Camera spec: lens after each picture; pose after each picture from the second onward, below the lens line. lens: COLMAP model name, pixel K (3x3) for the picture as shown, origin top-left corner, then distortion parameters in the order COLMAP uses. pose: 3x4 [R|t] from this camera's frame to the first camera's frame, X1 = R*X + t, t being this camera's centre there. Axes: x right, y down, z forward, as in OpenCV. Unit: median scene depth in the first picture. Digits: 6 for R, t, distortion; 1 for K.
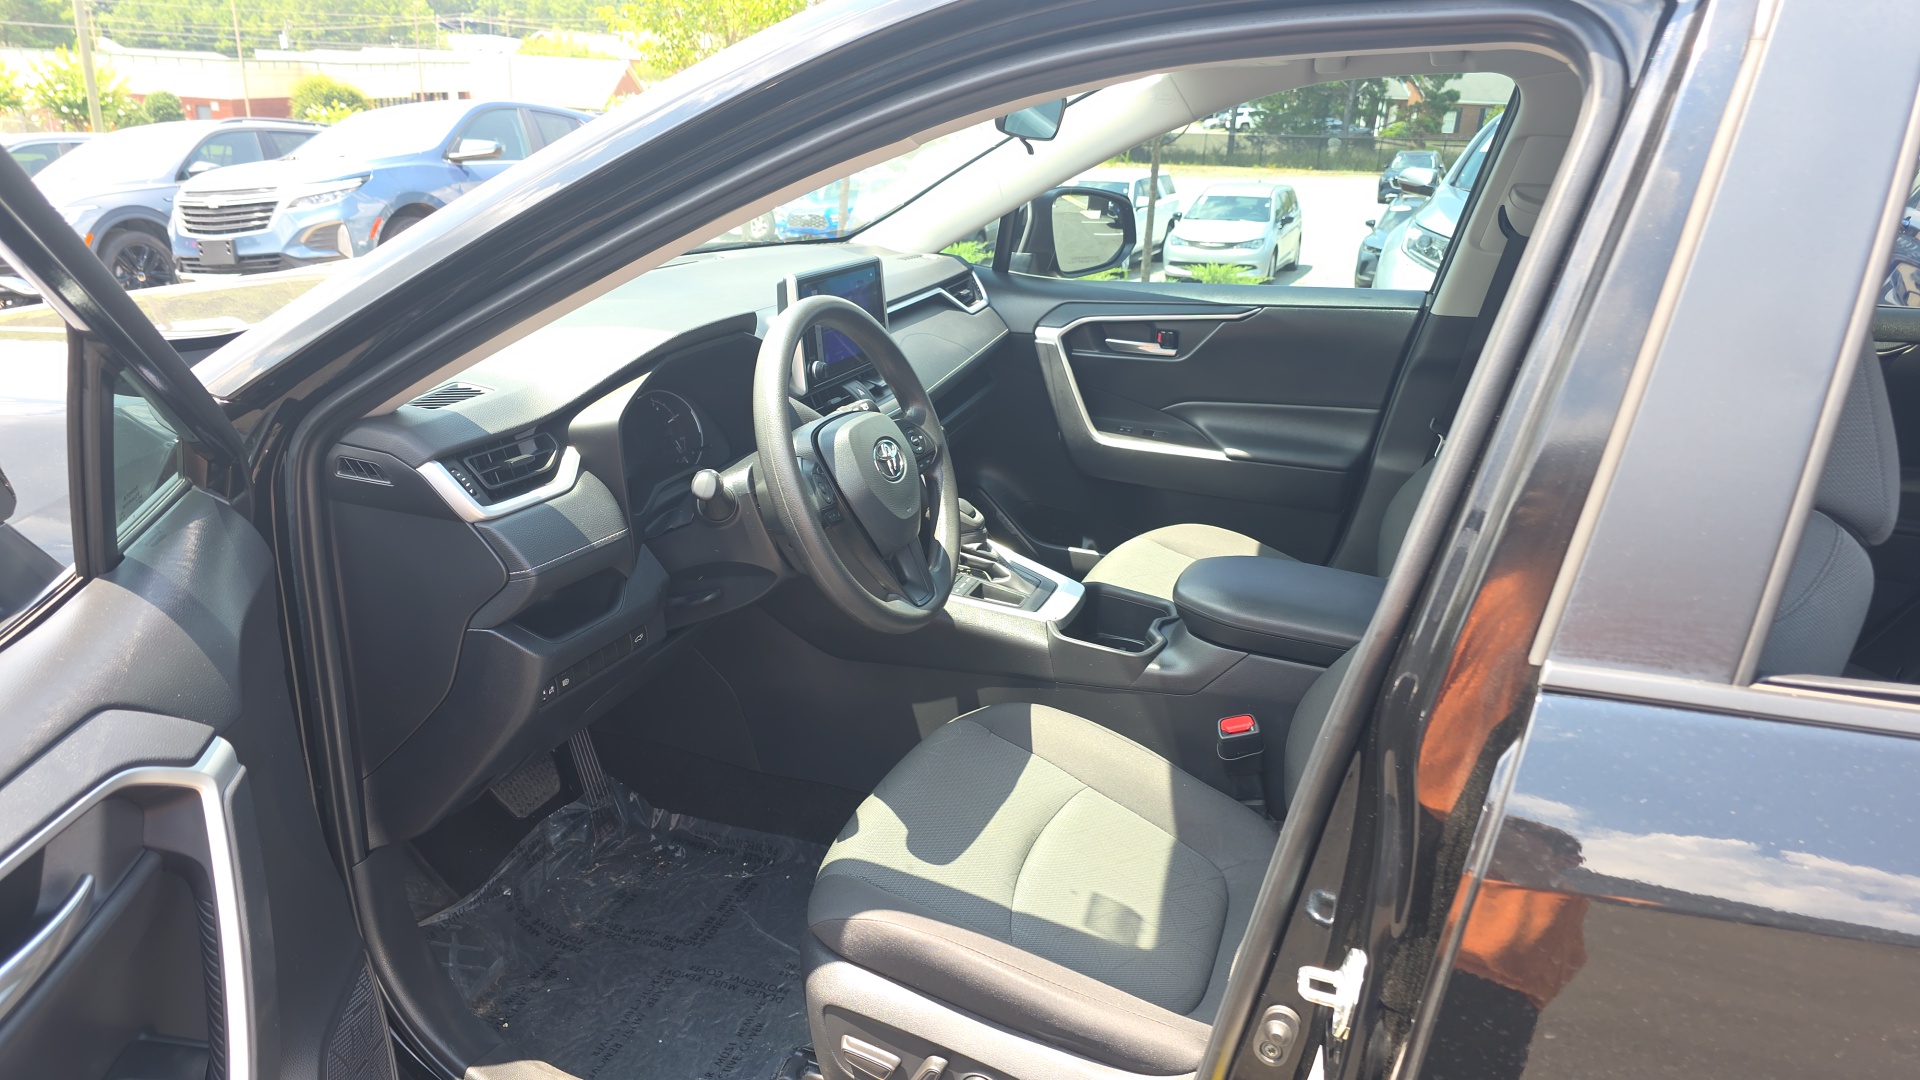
lens RADIAL K [[1327.0, 0, 947.3], [0, 1327.0, 535.7], [0, 0, 1]] dist [0.052241, -0.061182]
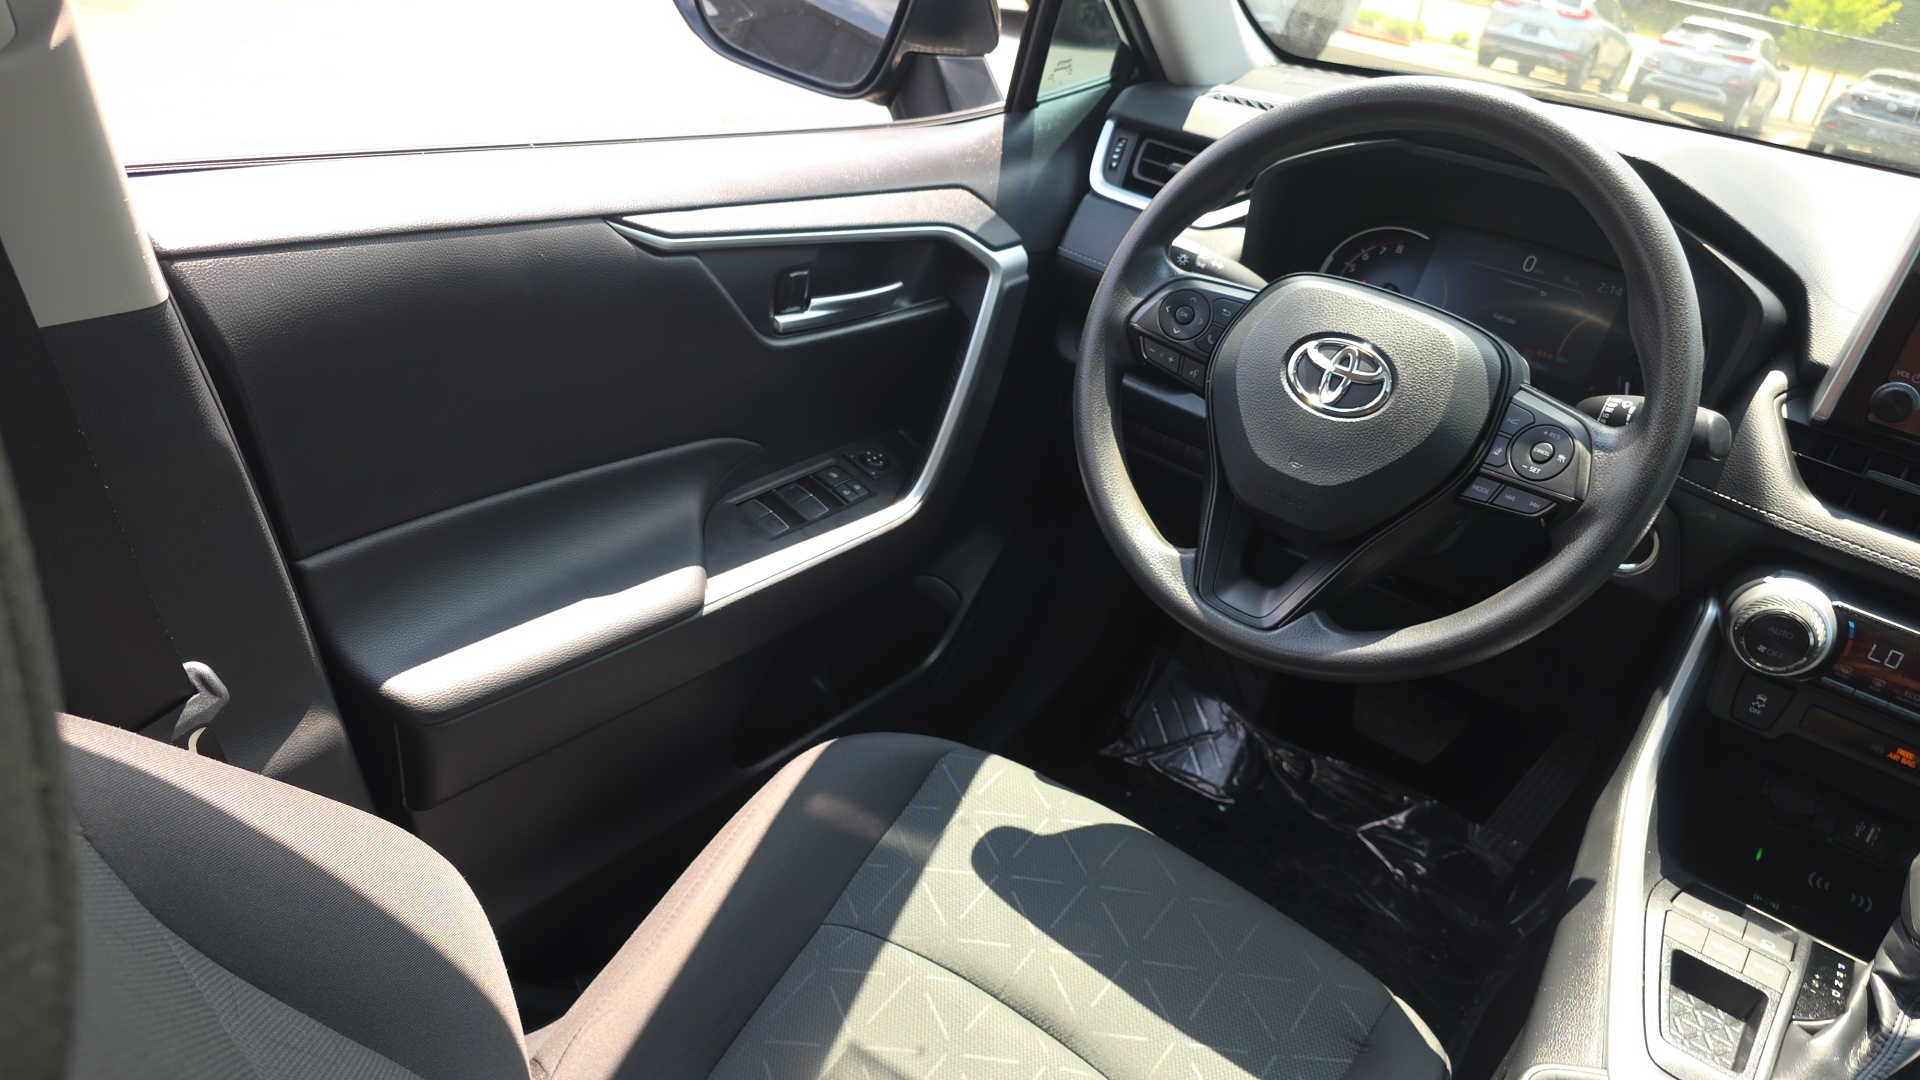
lens RADIAL K [[1324.4, 0, 935.9], [0, 1324.4, 571.7], [0, 0, 1]] dist [0.048477, -0.050066]
pose [[-0.300990, 0.410865, -0.860578, 0.310795], [-0.438634, 0.741650, 0.507499, -0.122641], [0.846761, 0.530231, -0.043010, 0.548423]]
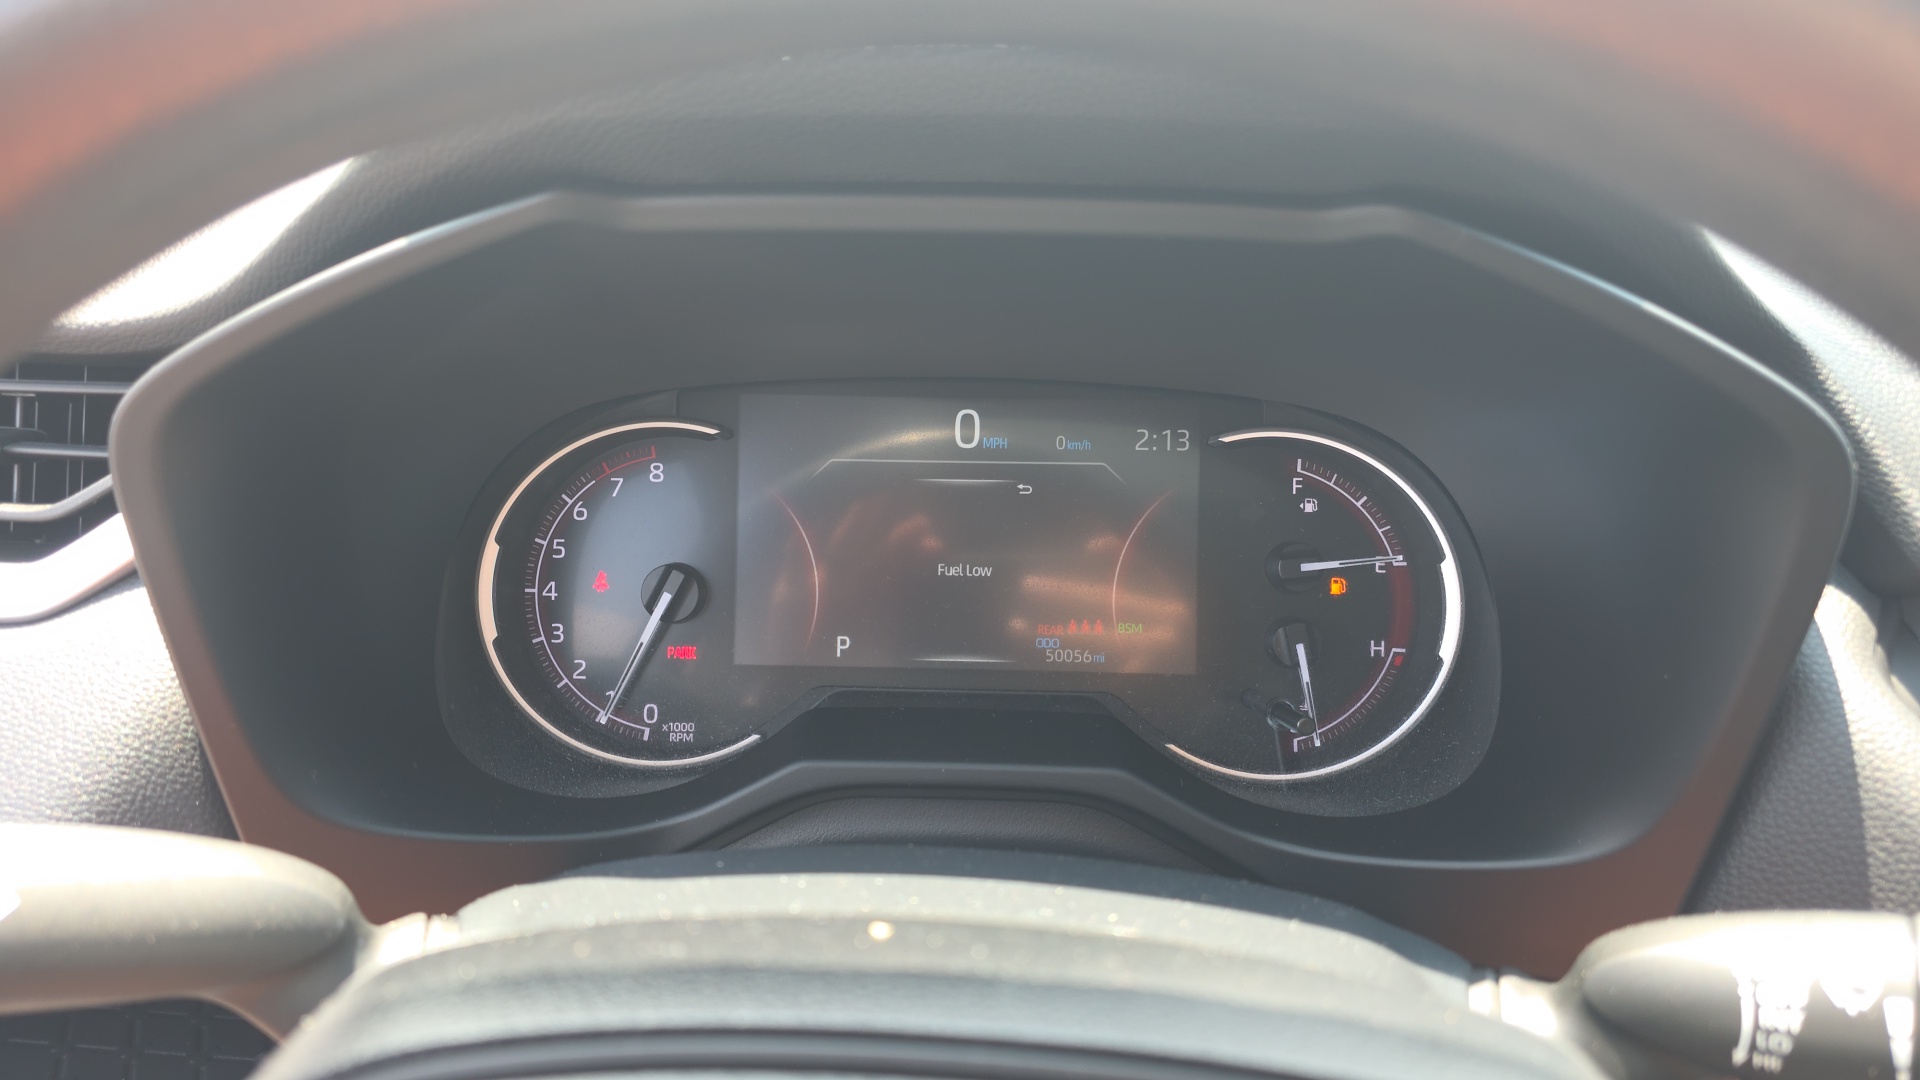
lens RADIAL K [[1307.2, 0, 930.6], [0, 1307.2, 545.6], [0, 0, 1]] dist [0.087147, -0.089673]
pose [[0.323575, 0.337593, -0.883929, -0.006741], [-0.313186, 0.919741, 0.236624, -0.086037], [0.892868, 0.200269, 0.403334, 0.569028]]
